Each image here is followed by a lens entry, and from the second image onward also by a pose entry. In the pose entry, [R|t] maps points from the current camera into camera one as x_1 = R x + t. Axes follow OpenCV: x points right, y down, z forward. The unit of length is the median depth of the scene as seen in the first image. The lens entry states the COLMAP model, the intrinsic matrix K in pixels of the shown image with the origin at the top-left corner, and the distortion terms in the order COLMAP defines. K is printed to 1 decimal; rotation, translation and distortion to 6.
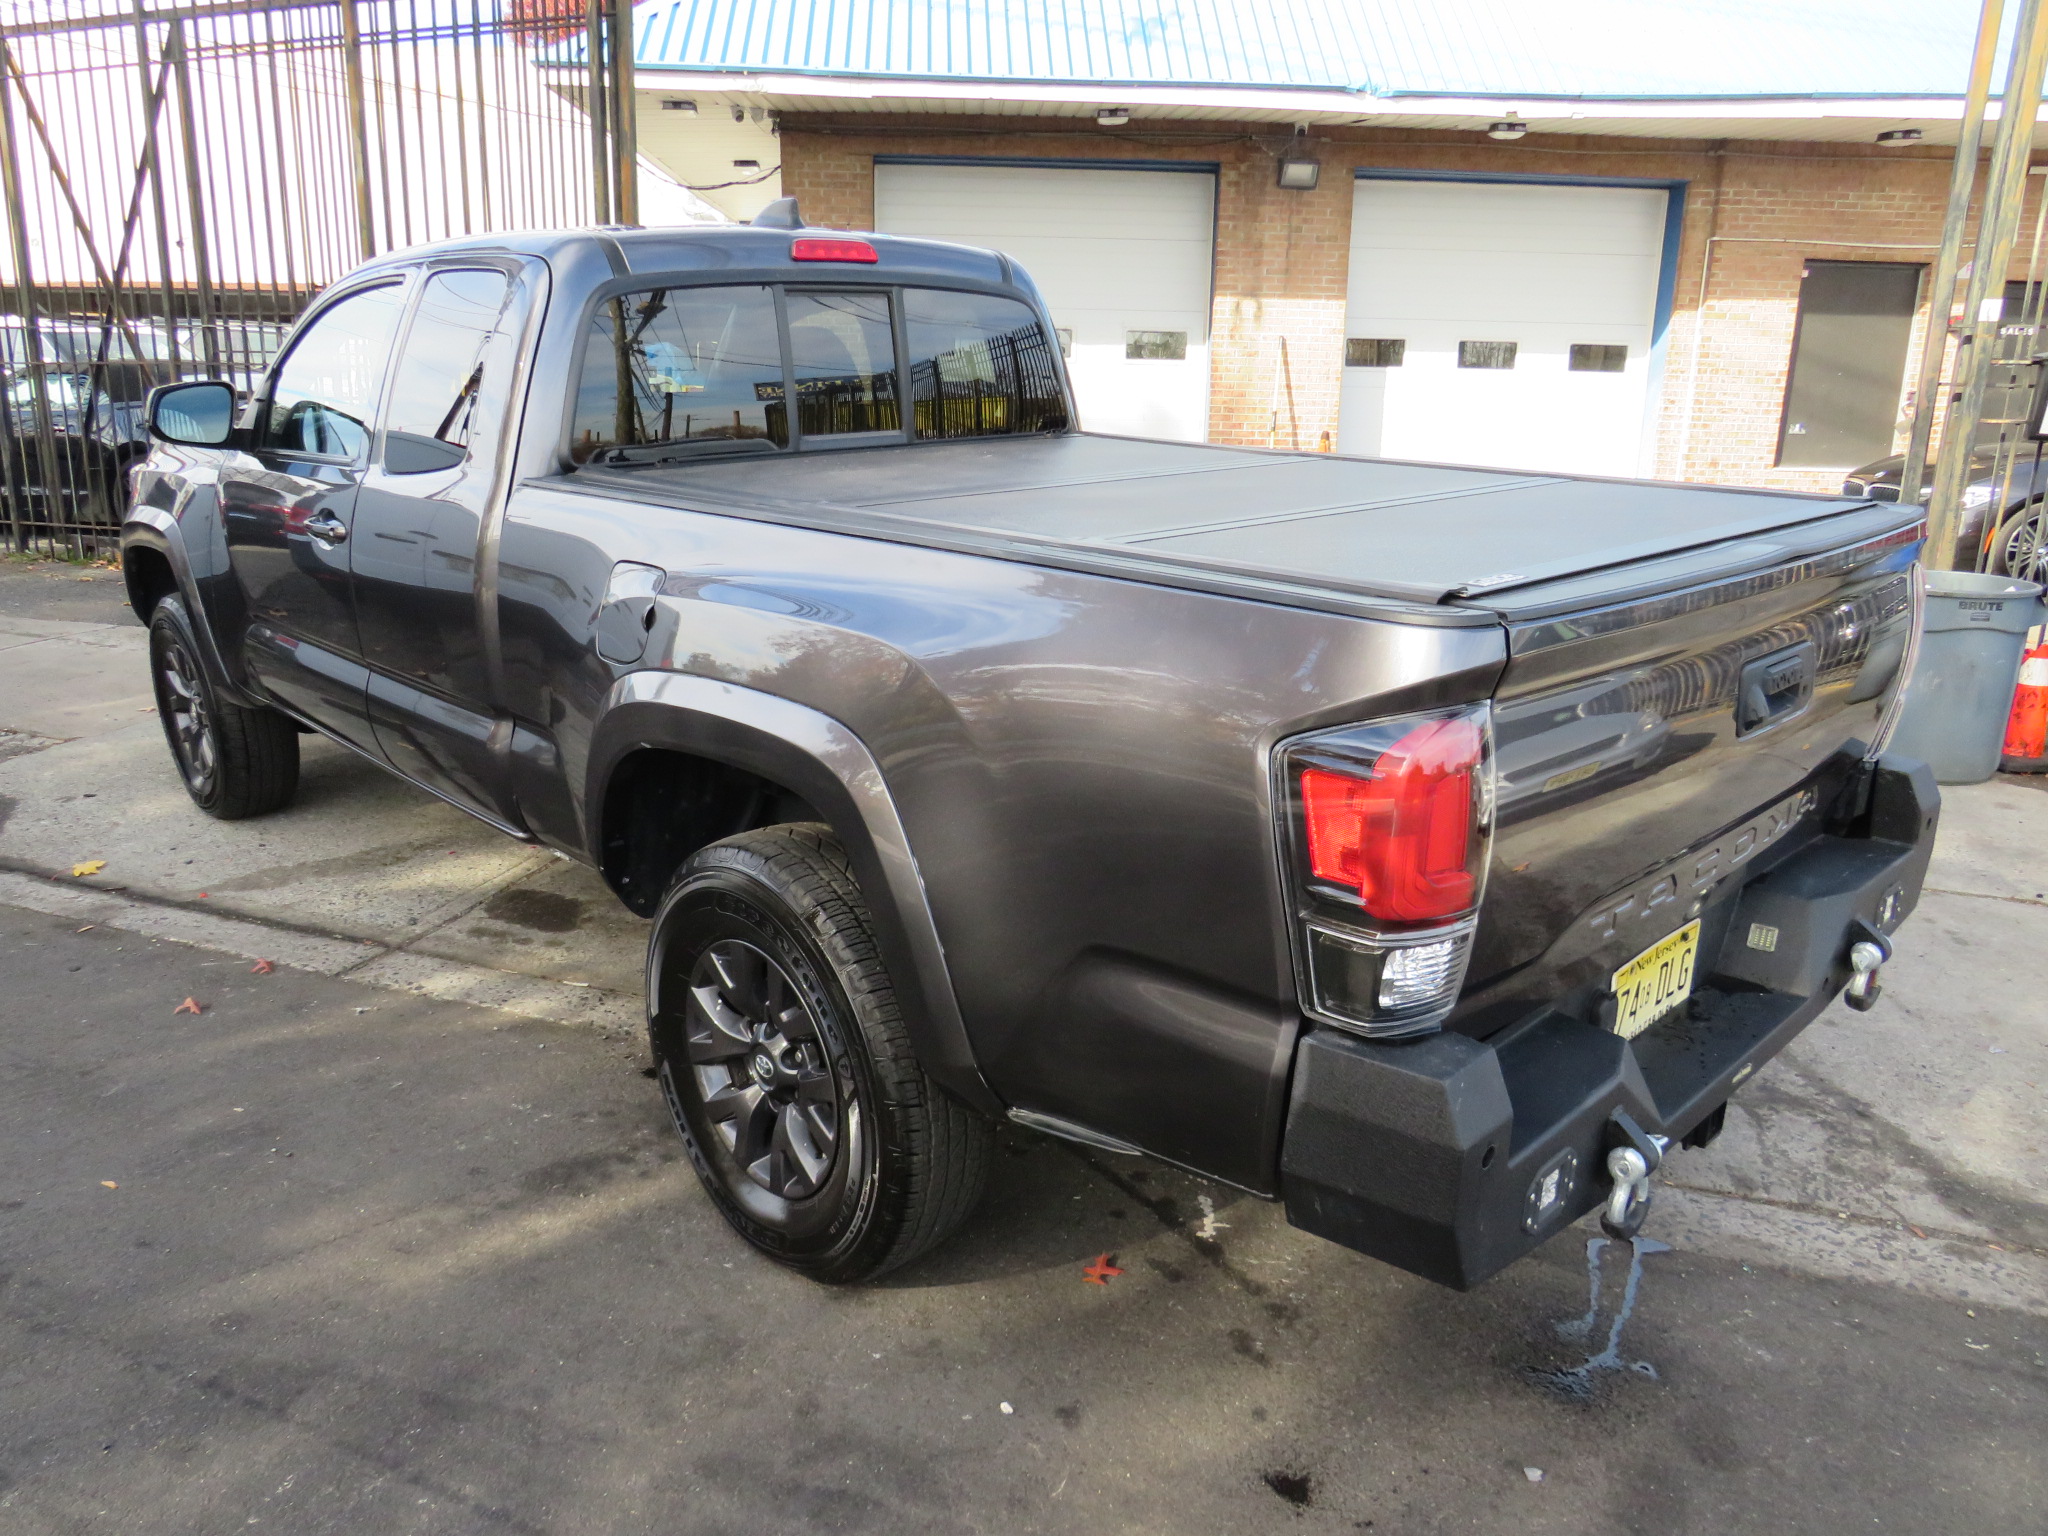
lens RADIAL K [[1458.9, 0, 1010.1], [0, 1458.9, 762.9], [0, 0, 1]] dist [-0.027258, -0.001159]
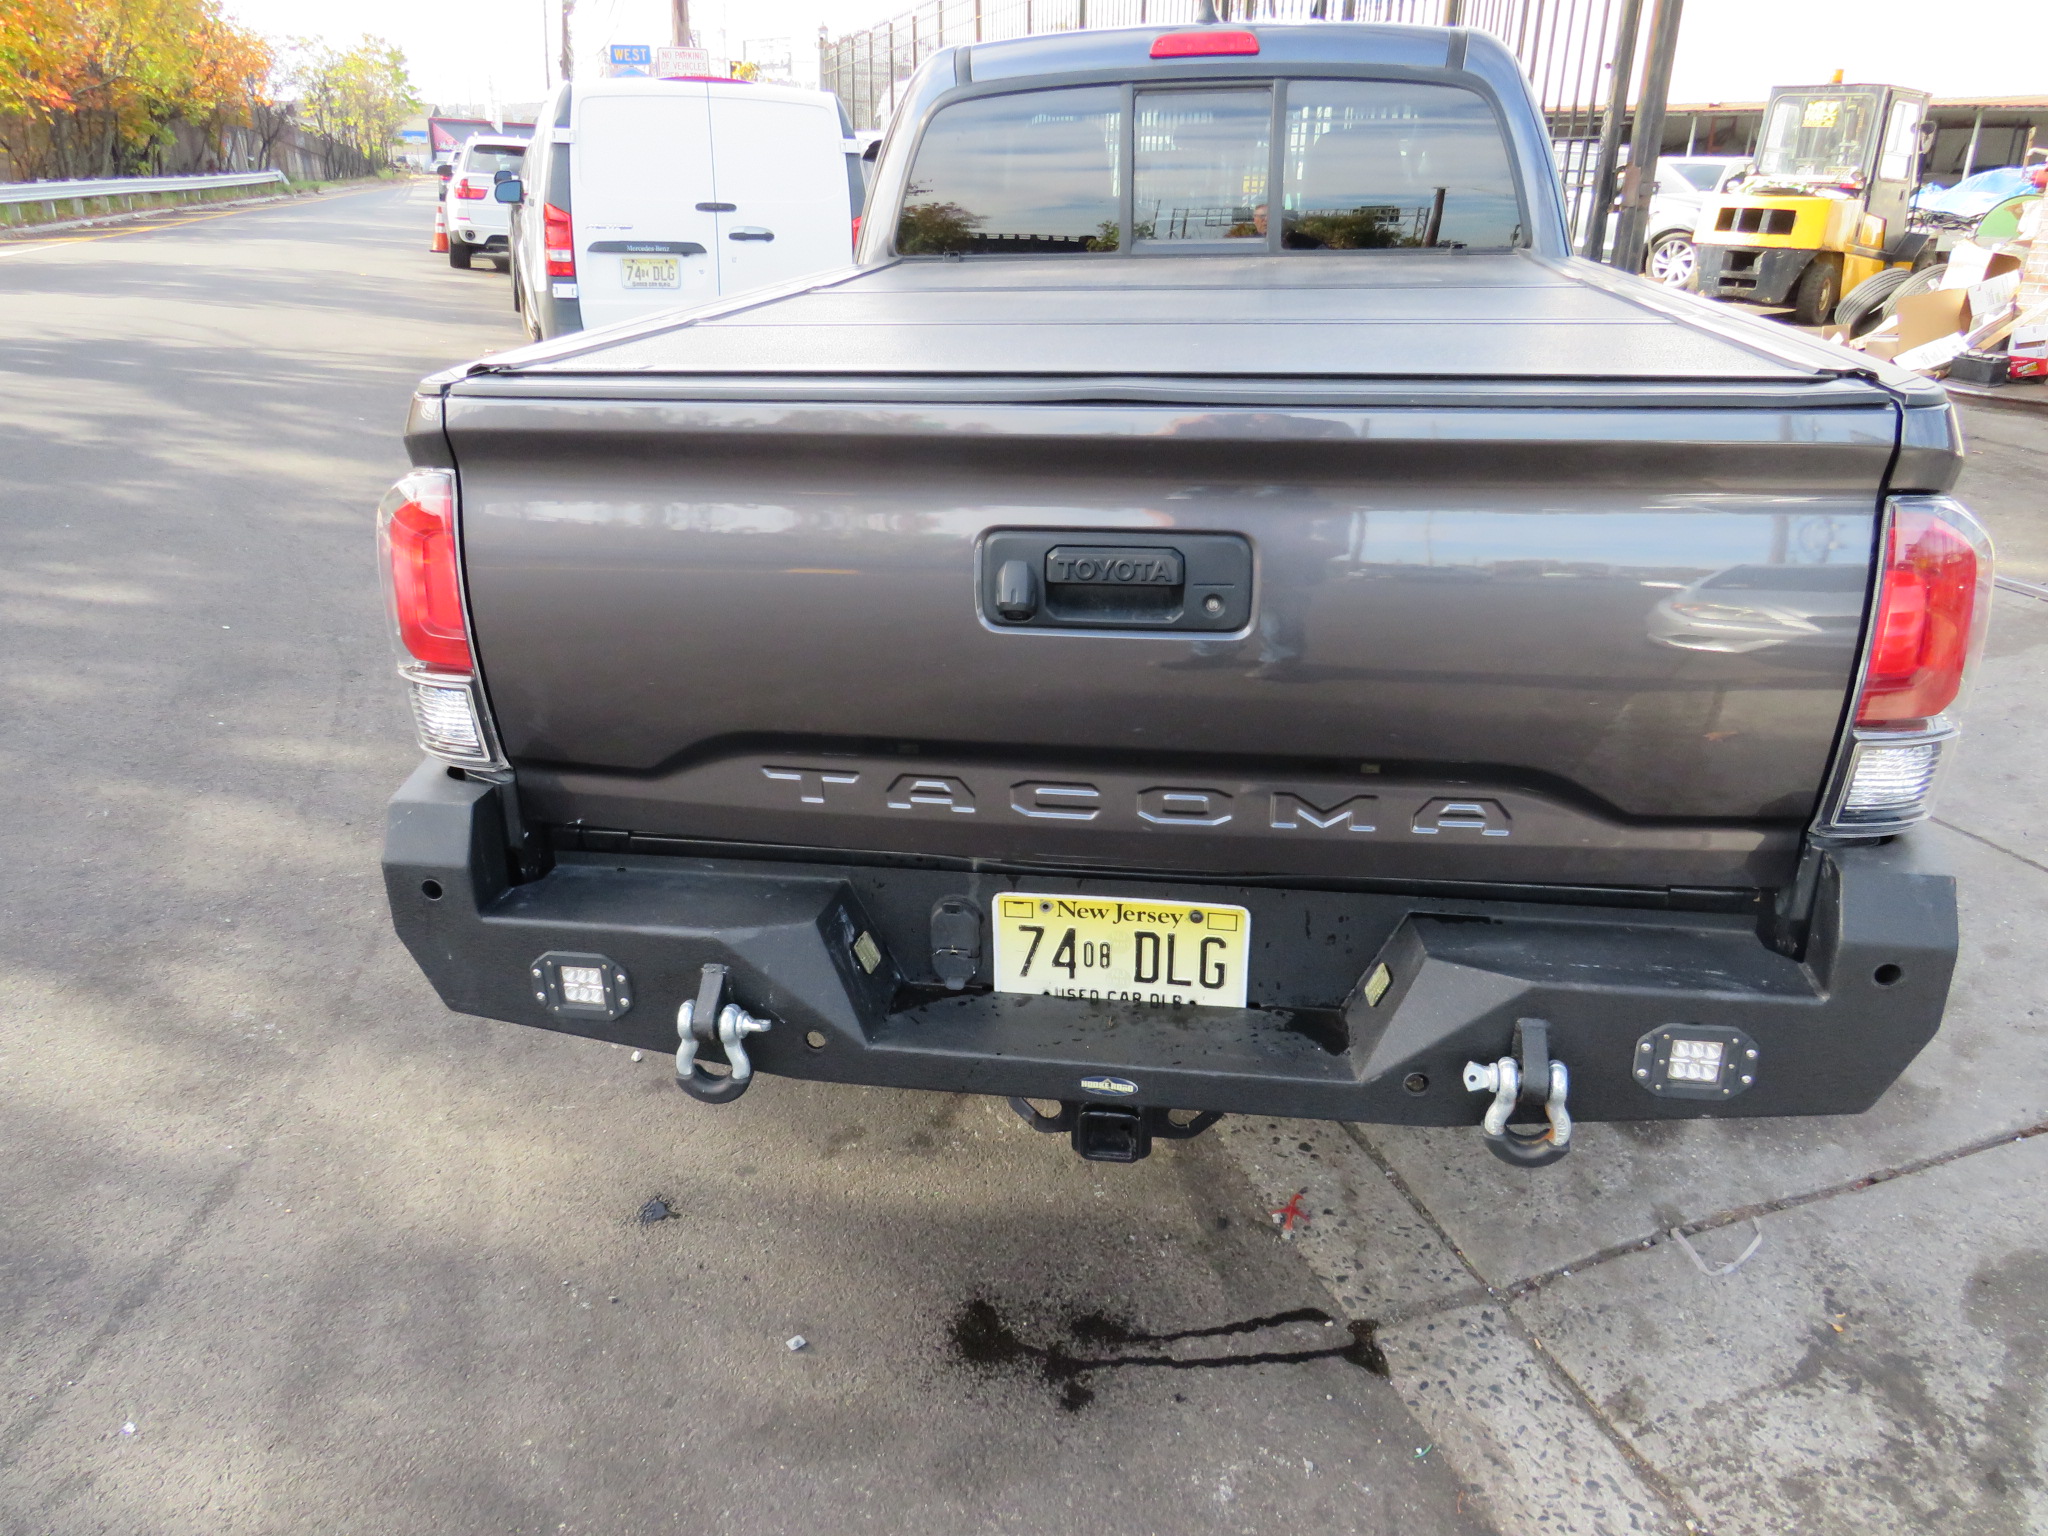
lens RADIAL K [[1458.9, 0, 1010.1], [0, 1458.9, 762.9], [0, 0, 1]] dist [-0.027258, -0.001159]
pose [[0.591317, 0.287050, -0.753622, 0.686041], [-0.205594, 0.957286, 0.203309, -0.064159], [0.779792, 0.034721, 0.625075, 0.317803]]
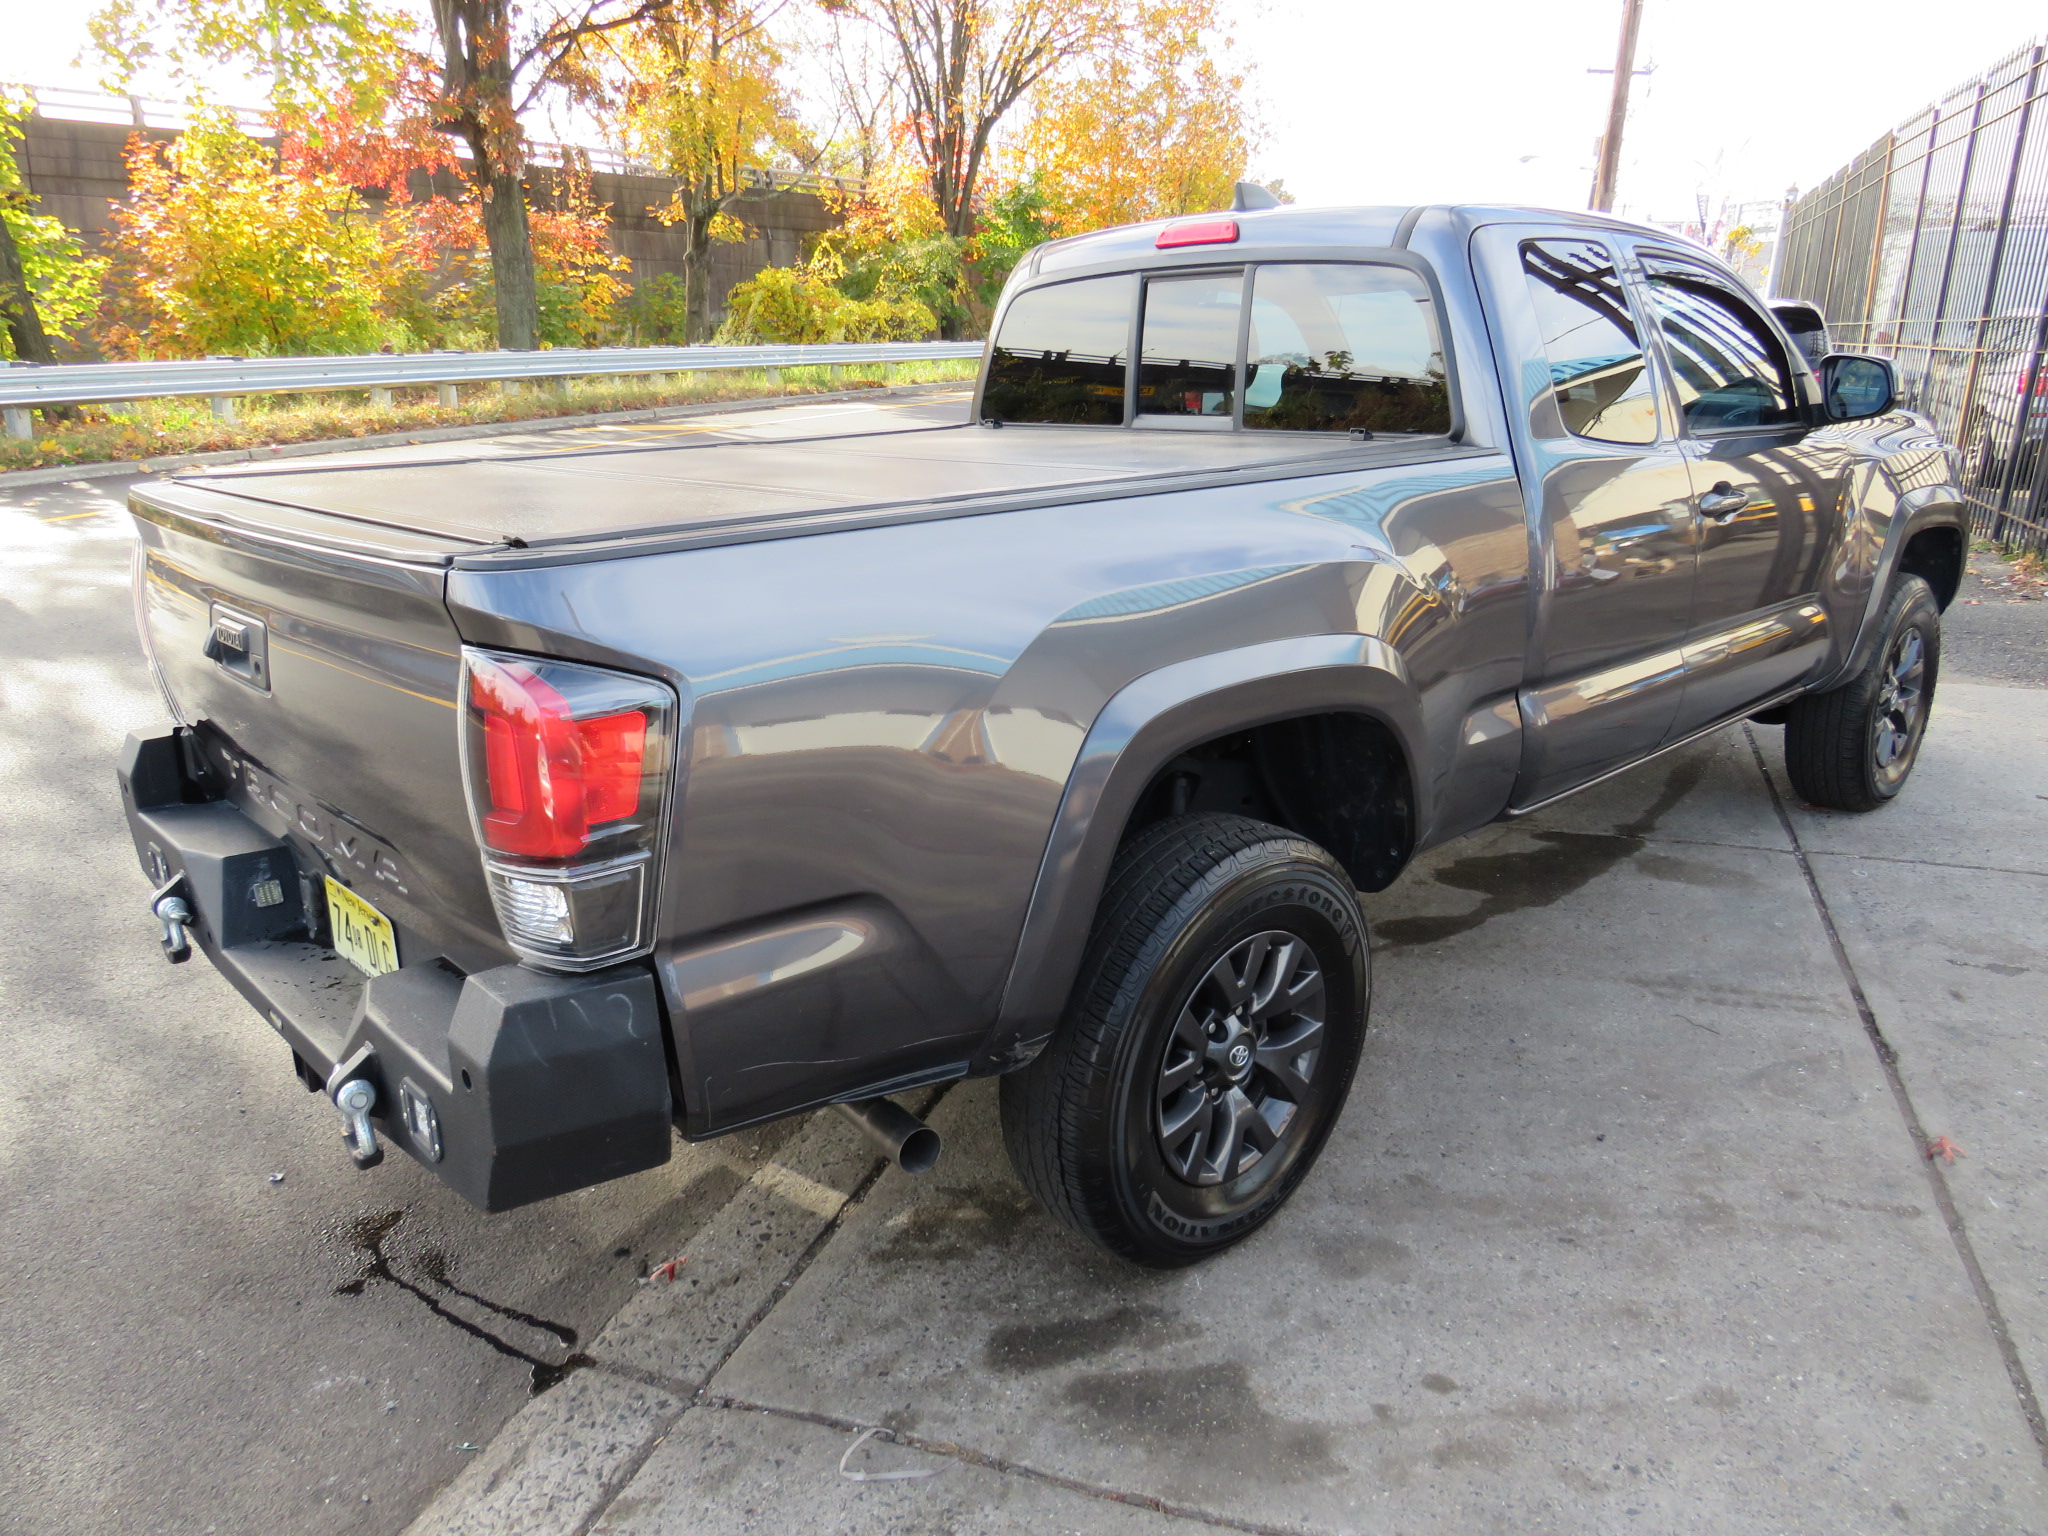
lens RADIAL K [[1458.9, 0, 1010.1], [0, 1458.9, 762.9], [0, 0, 1]] dist [-0.027258, -0.001159]
pose [[-0.048732, 0.262511, -0.963698, 0.974934], [-0.262035, 0.927689, 0.265953, -0.251426], [0.963827, 0.265483, 0.023579, 0.969476]]
